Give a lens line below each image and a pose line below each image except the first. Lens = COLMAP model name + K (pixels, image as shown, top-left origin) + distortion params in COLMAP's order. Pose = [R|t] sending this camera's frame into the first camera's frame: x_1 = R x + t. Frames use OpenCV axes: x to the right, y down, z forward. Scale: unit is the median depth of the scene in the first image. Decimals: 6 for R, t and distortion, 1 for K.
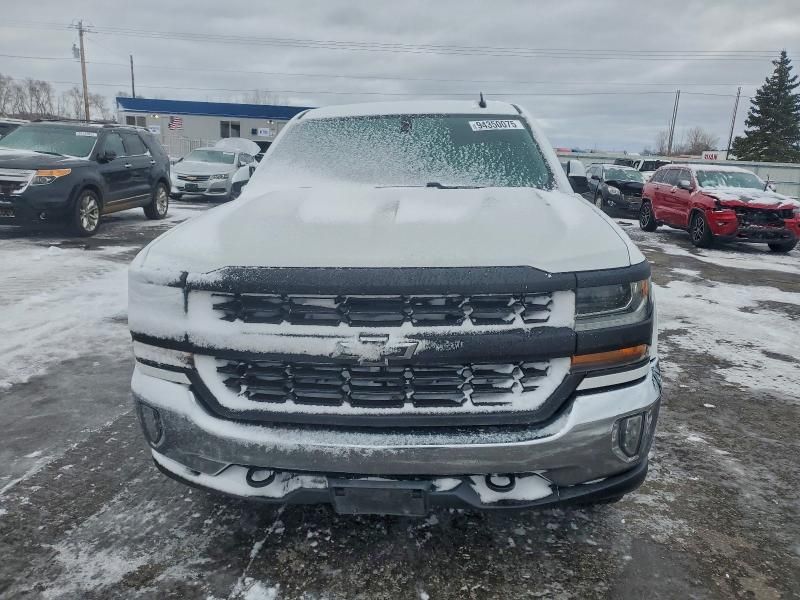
lens RADIAL K [[634.0, 0, 400.0], [0, 634.0, 300.0], [0, 0, 1]] dist [-0.001017, 0.036881]
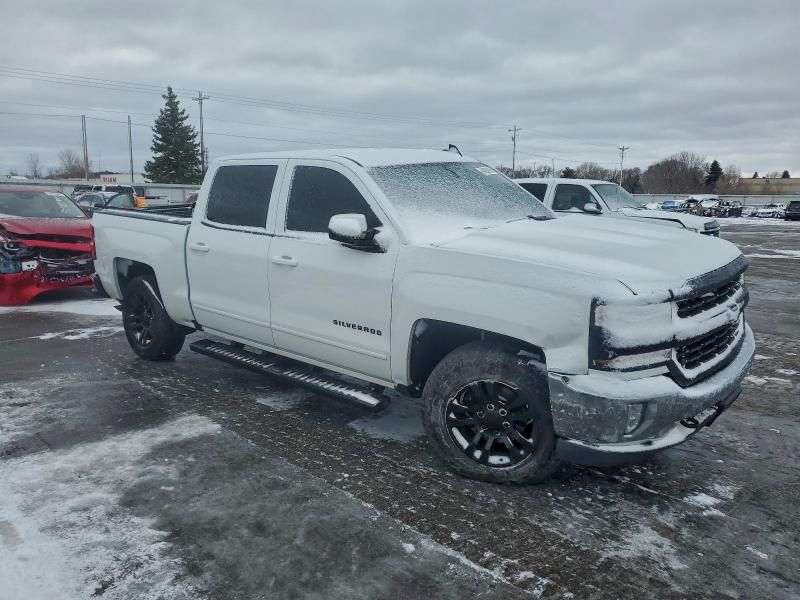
lens RADIAL K [[634.0, 0, 400.0], [0, 634.0, 300.0], [0, 0, 1]] dist [-0.001017, 0.036881]
pose [[0.592443, -0.171683, 0.787106, -0.771288], [0.197332, 0.978190, 0.064834, -0.098931], [-0.781070, 0.116911, 0.613401, 0.268173]]
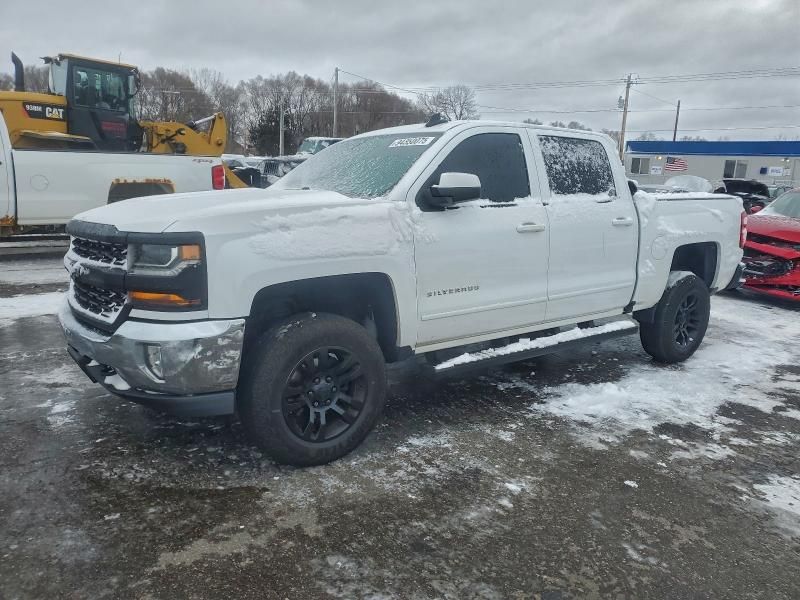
lens RADIAL K [[634.0, 0, 400.0], [0, 634.0, 300.0], [0, 0, 1]] dist [-0.001017, 0.036881]
pose [[0.661154, 0.140057, -0.737061, 0.741527], [-0.188892, 0.981848, 0.017132, -0.014158], [0.726082, 0.127898, 0.675609, 0.205254]]
